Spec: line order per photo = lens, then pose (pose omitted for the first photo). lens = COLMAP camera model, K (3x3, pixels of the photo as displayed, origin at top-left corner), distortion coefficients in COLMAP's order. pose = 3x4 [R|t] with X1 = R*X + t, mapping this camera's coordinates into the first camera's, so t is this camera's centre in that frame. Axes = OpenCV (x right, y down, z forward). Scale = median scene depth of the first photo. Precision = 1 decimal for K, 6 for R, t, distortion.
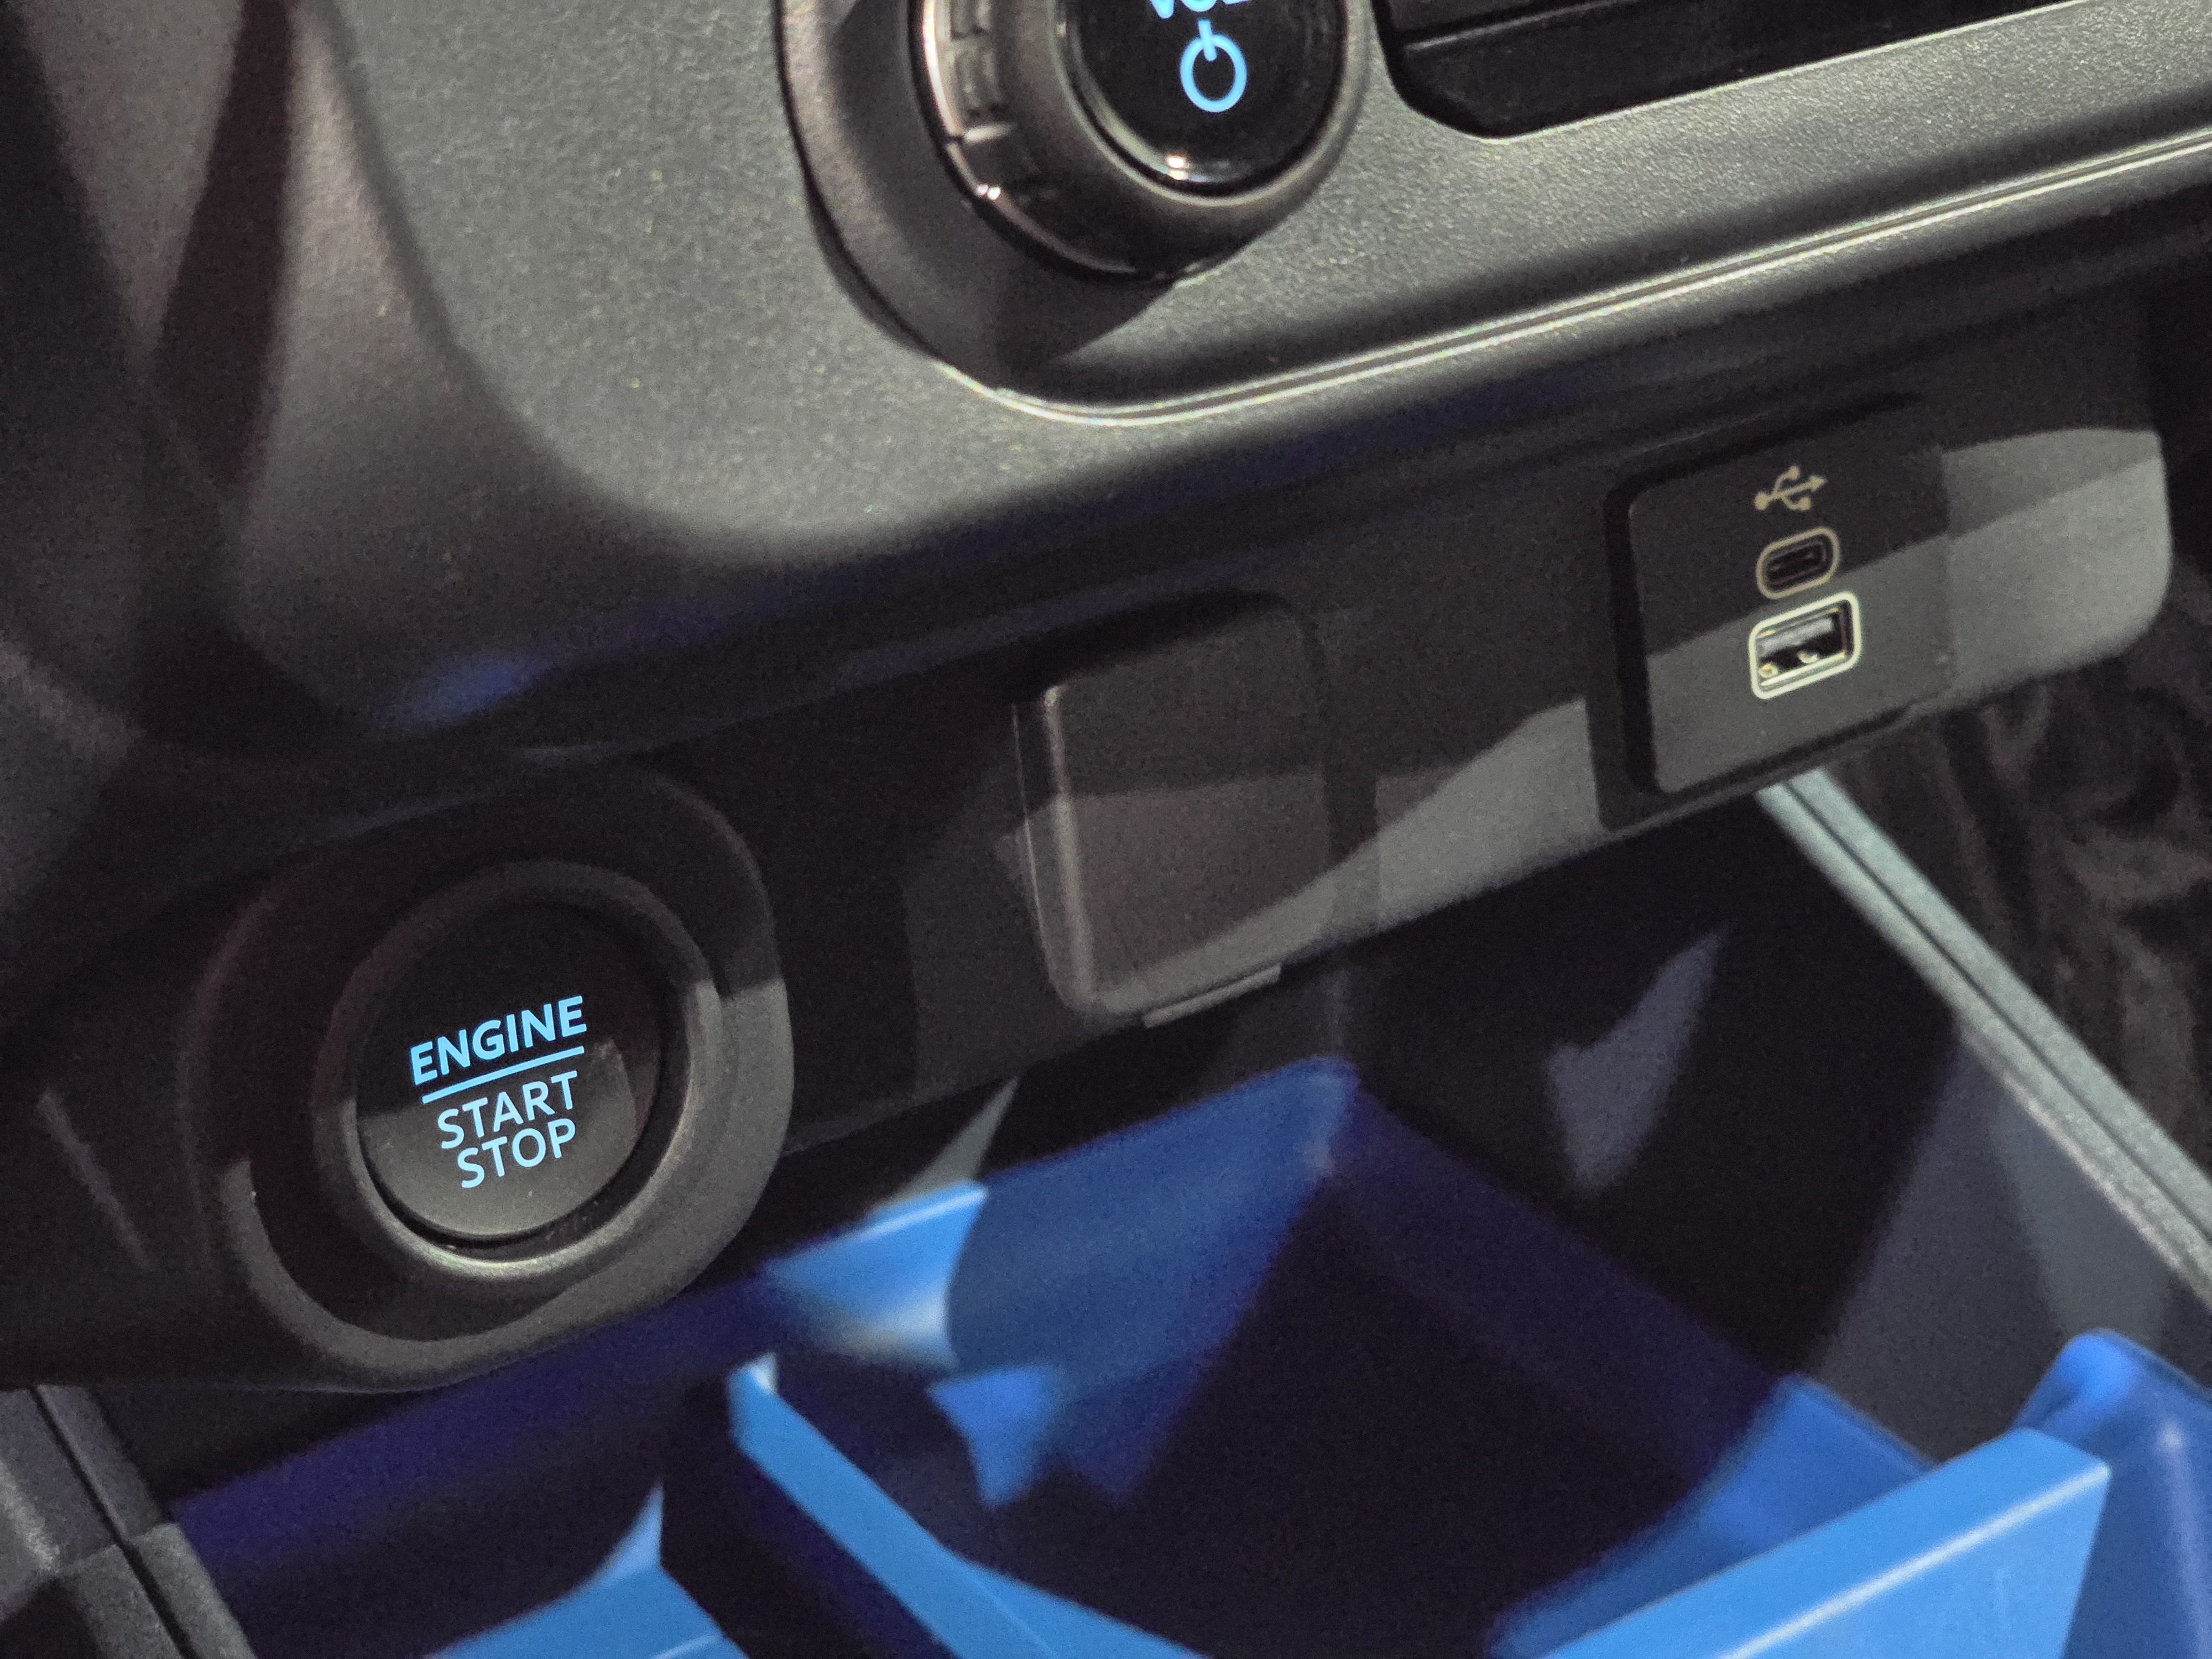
lens RADIAL K [[4317.7, 0, 1107.9], [0, 4317.7, 888.1], [0, 0, 1]] dist [-0.328312, 2.612654]
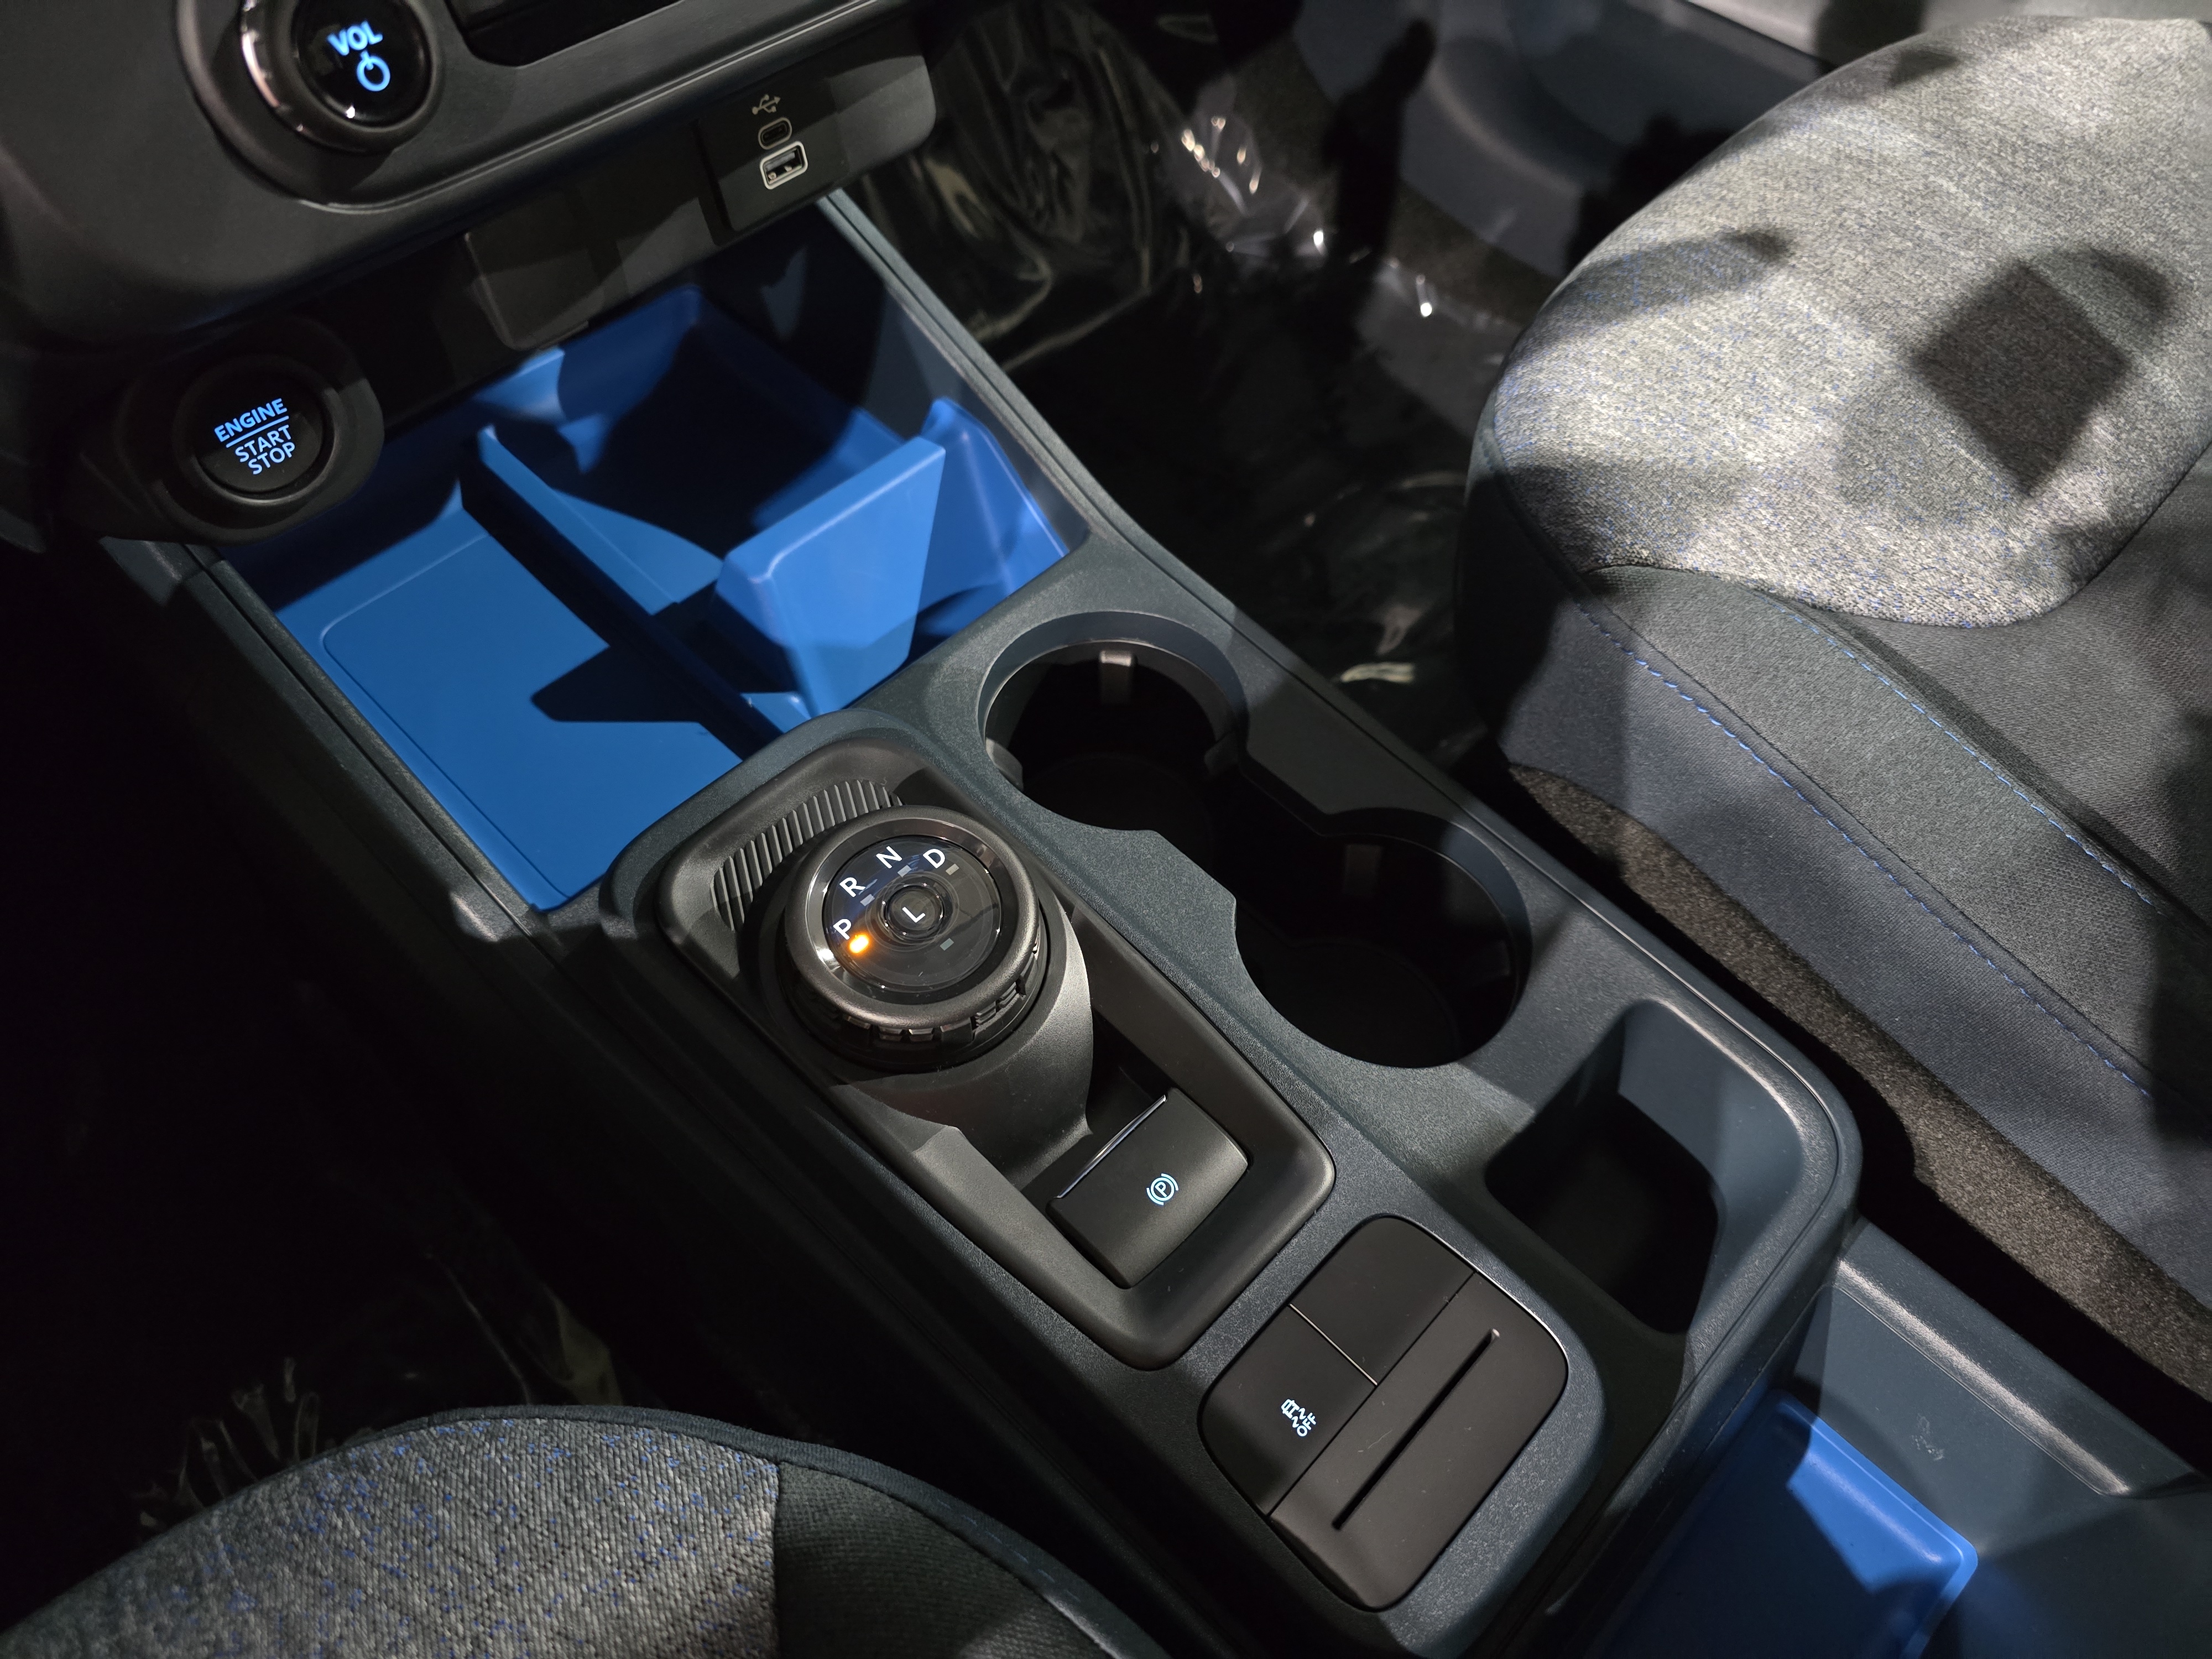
lens RADIAL K [[1498.8, 0, 1123.0], [0, 1498.8, 837.6], [0, 0, 1]] dist [0.038198, -0.046964]
pose [[0.979571, -0.131090, 0.152502, 0.175103], [0.043958, 0.879578, 0.473720, -0.127828], [-0.196237, -0.457339, 0.867371, -0.062792]]
